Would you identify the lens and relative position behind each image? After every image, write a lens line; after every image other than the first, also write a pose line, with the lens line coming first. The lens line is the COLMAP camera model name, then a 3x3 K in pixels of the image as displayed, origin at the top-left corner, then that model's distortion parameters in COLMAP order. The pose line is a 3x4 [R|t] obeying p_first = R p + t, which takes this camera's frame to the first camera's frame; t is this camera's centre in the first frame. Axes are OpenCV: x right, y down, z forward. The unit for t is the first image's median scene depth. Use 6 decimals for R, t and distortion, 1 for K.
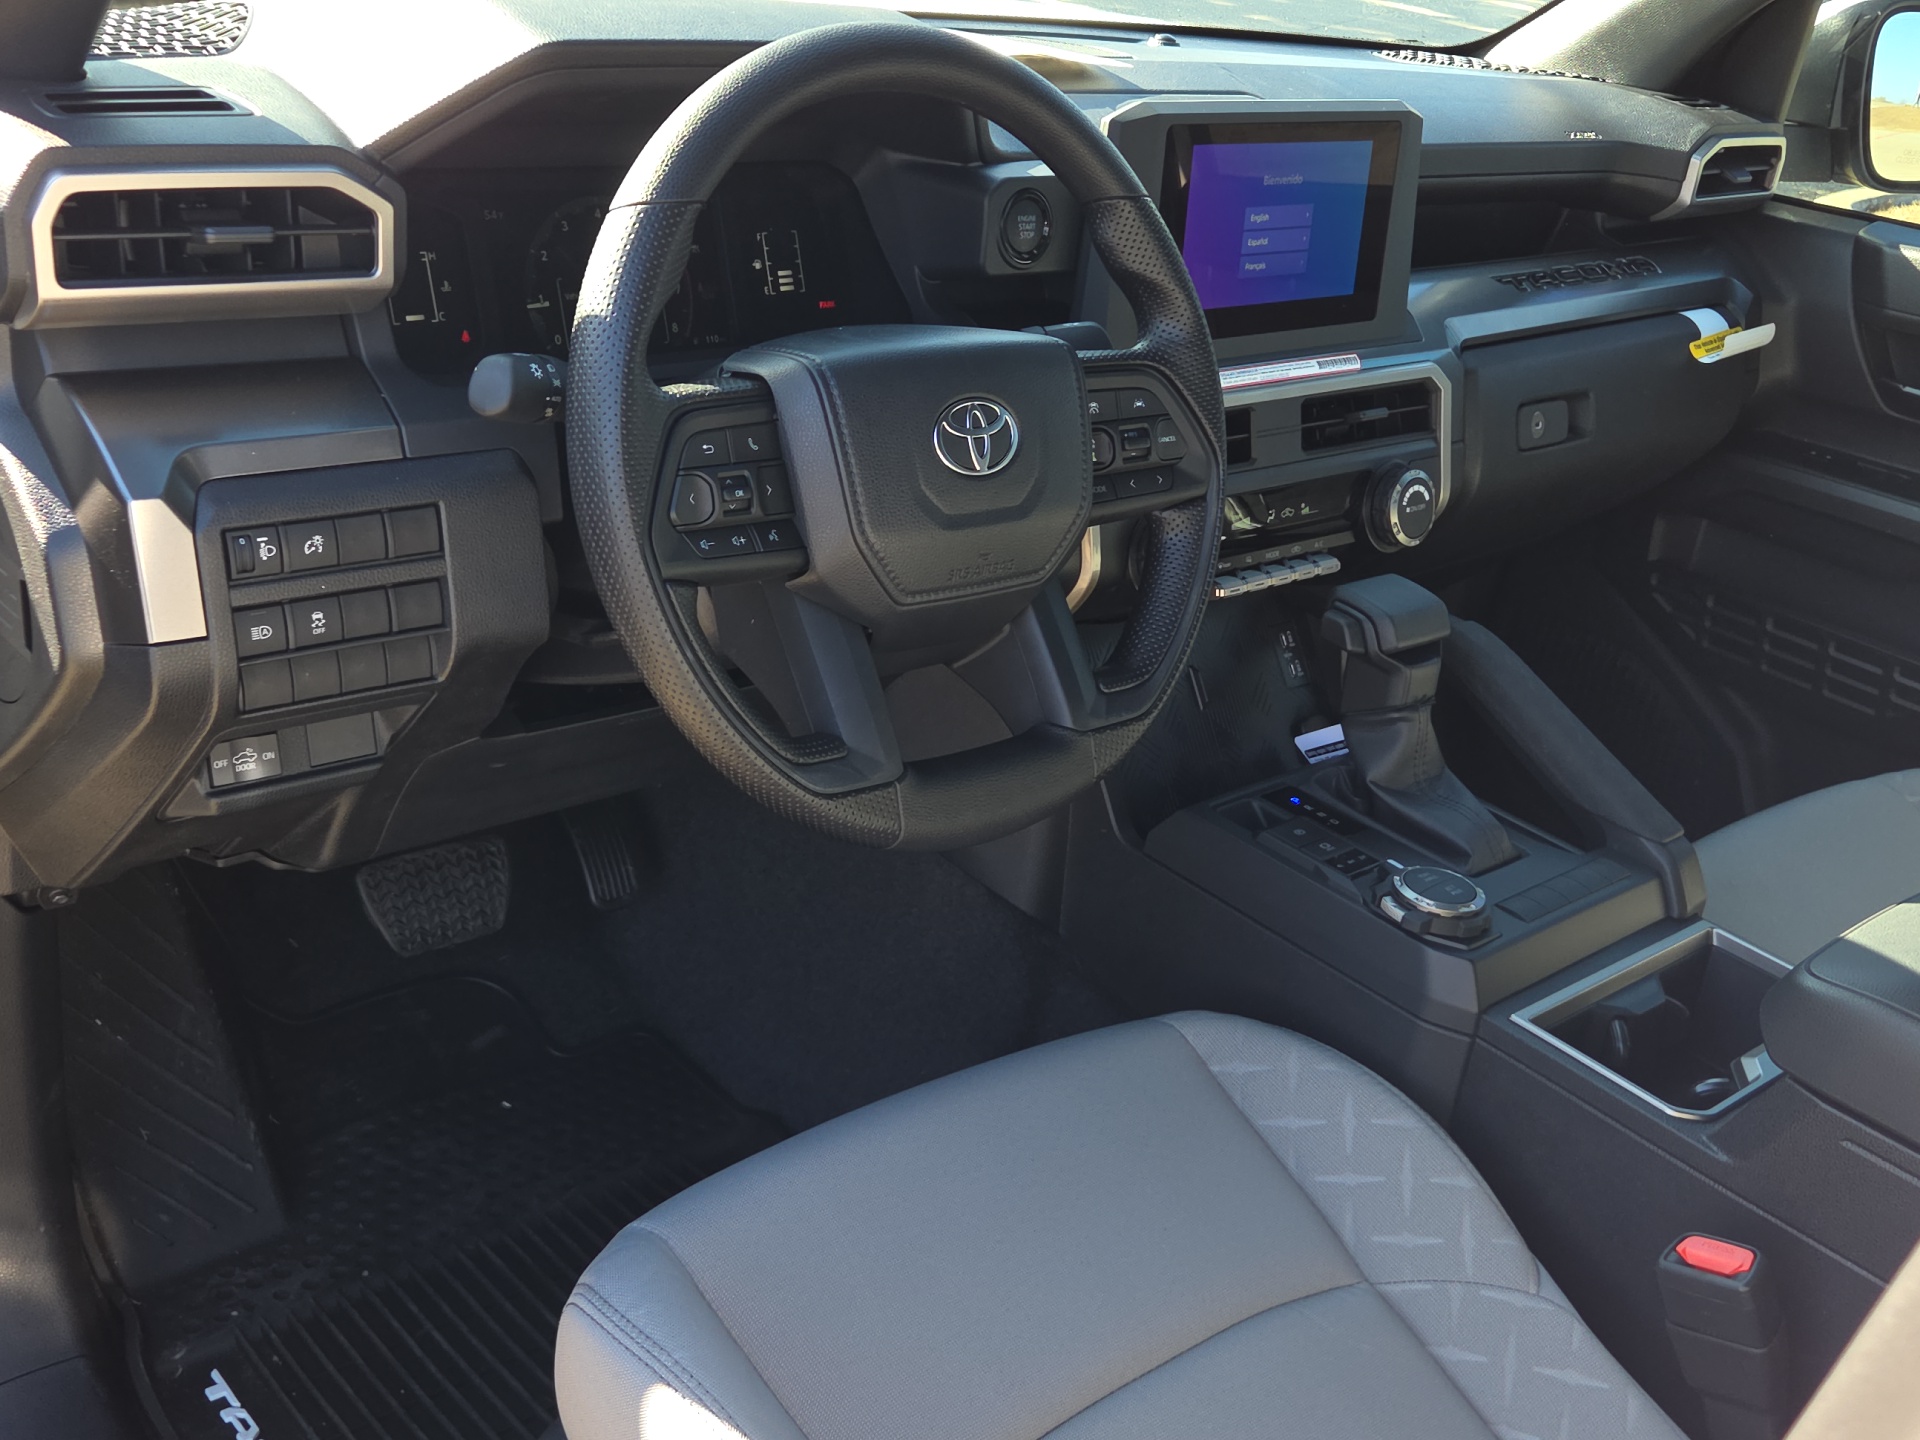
lens RADIAL K [[2014.7, 0, 949.7], [0, 2014.7, 709.0], [0, 0, 1]] dist [0.058925, 0.000000]
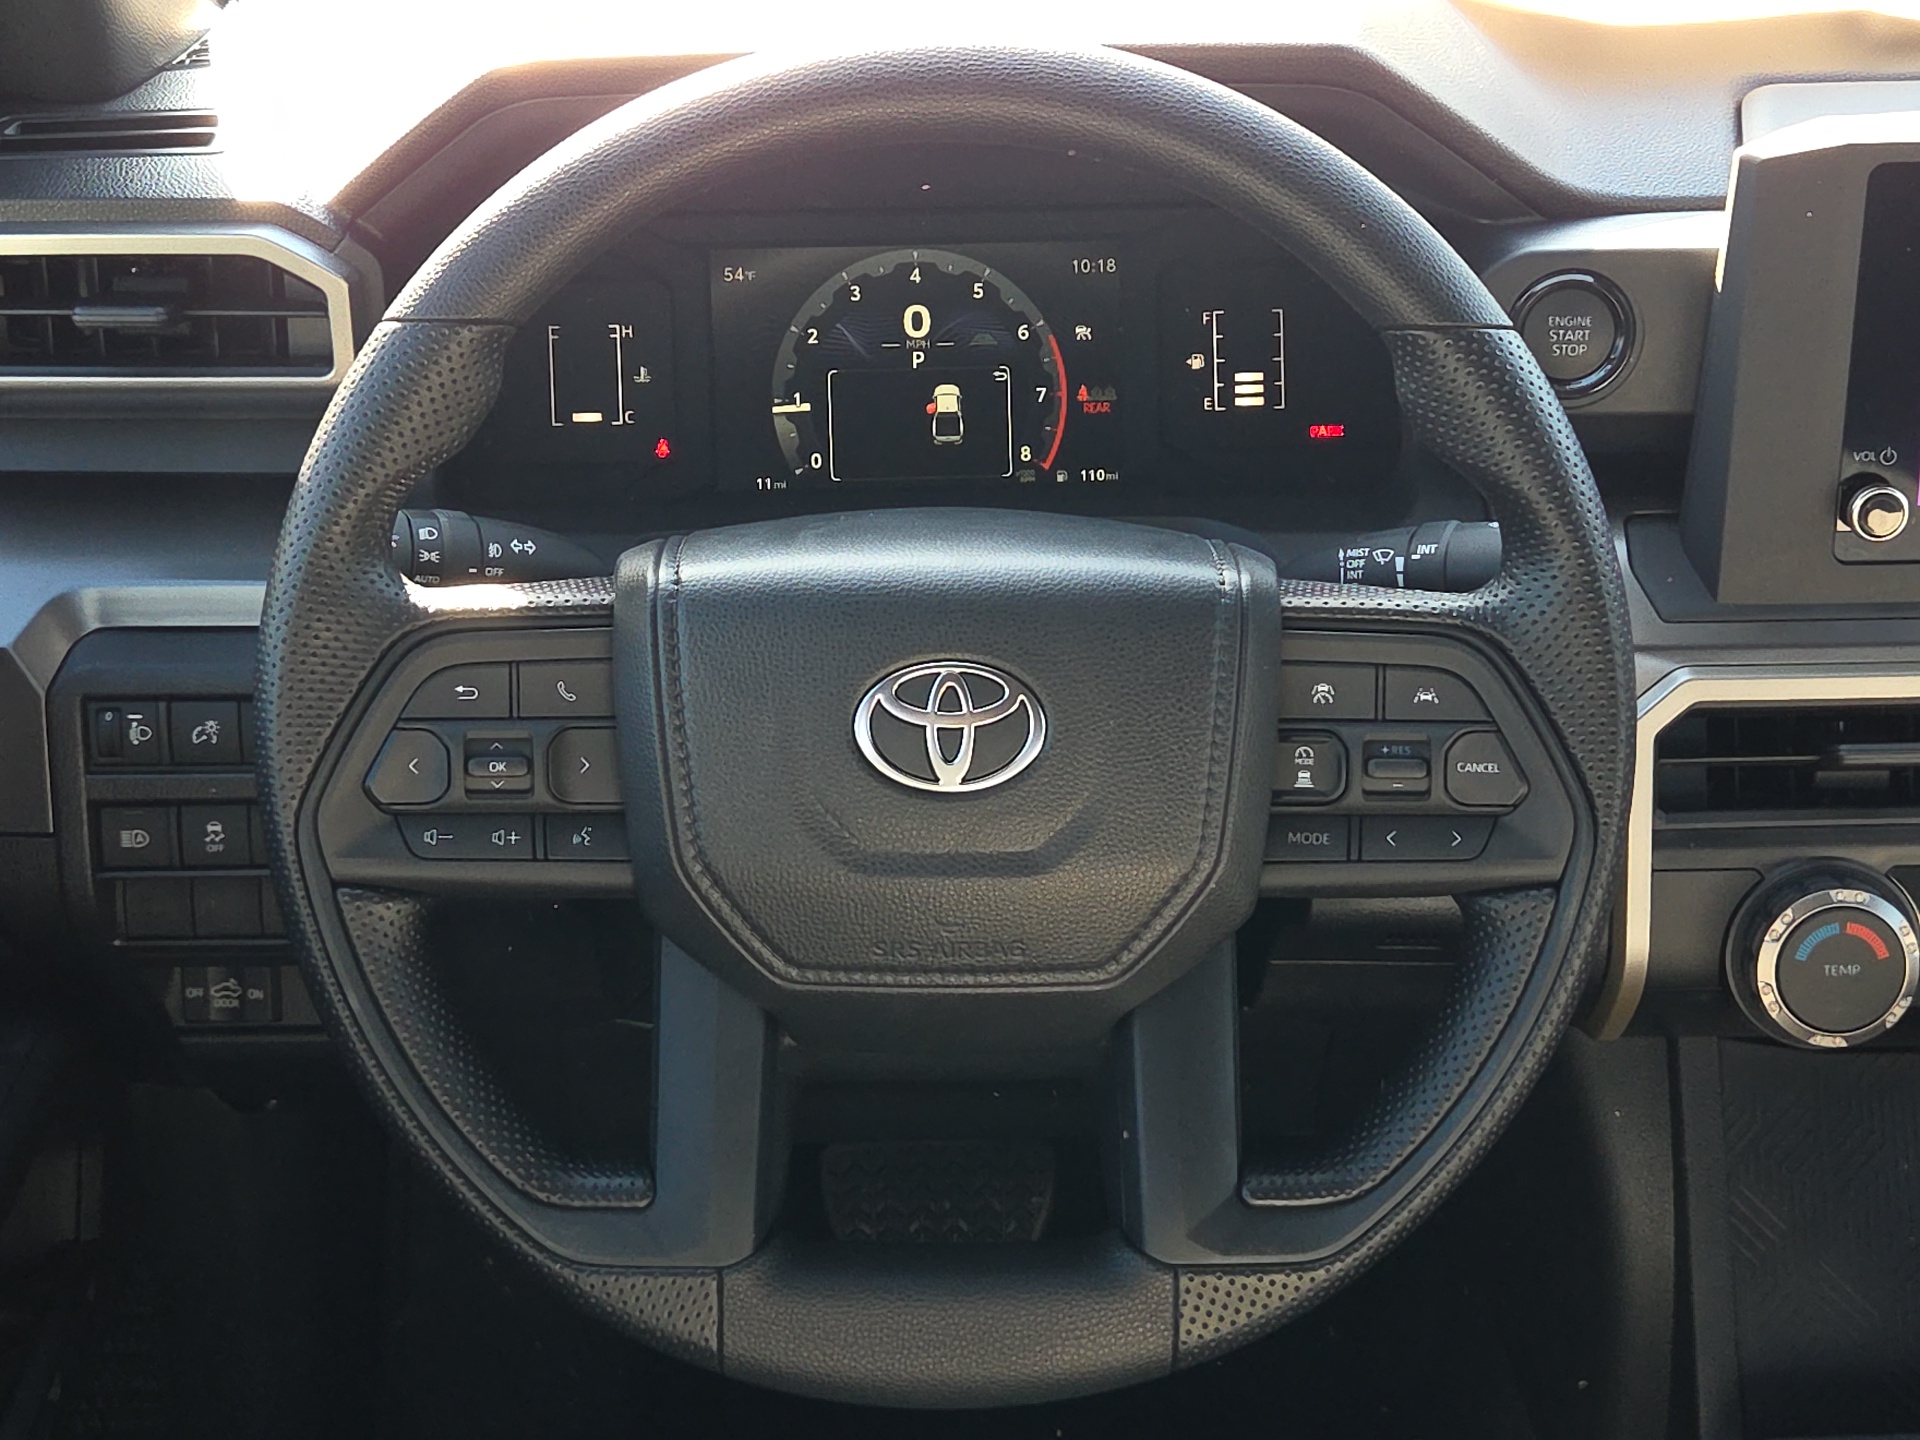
lens RADIAL K [[2977.1, 0, 970.1], [0, 2977.1, 660.3], [0, 0, 1]] dist [0.078108, 0.000000]
pose [[0.764287, 0.144814, -0.628406, 0.444533], [-0.174042, 0.984621, 0.015227, -0.133553], [0.620947, 0.097731, 0.777736, 0.259987]]
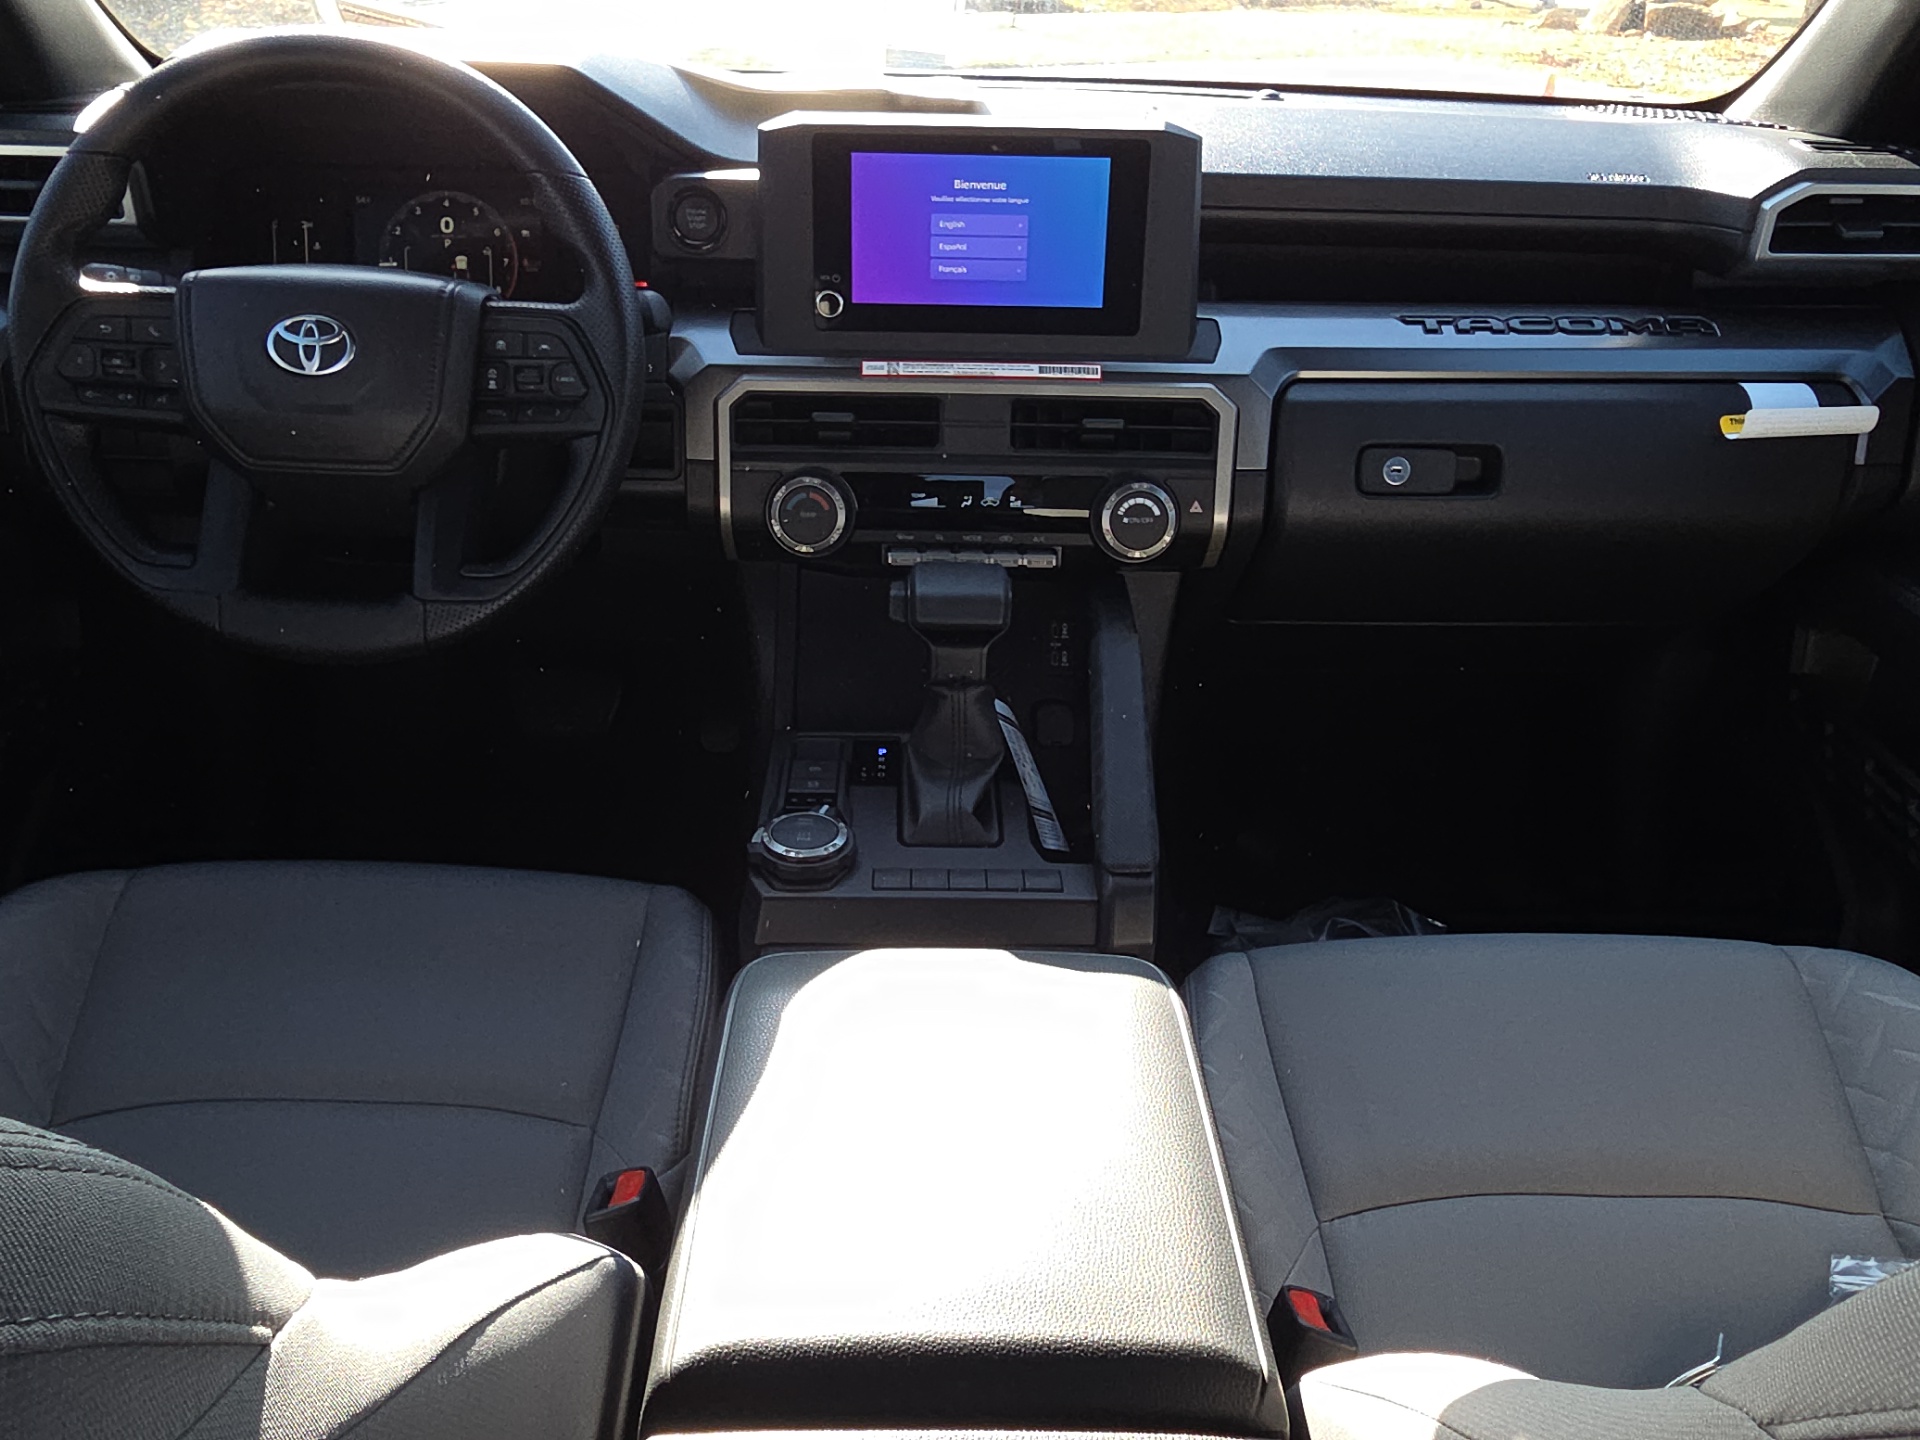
lens RADIAL K [[1513.8, 0, 946.4], [0, 1513.8, 719.1], [0, 0, 1]] dist [0.000834, 0.007200]
pose [[0.753191, 0.209744, -0.623467, 0.777351], [-0.206113, 0.975325, 0.079116, -0.048743], [0.624677, 0.068915, 0.777837, 0.408349]]
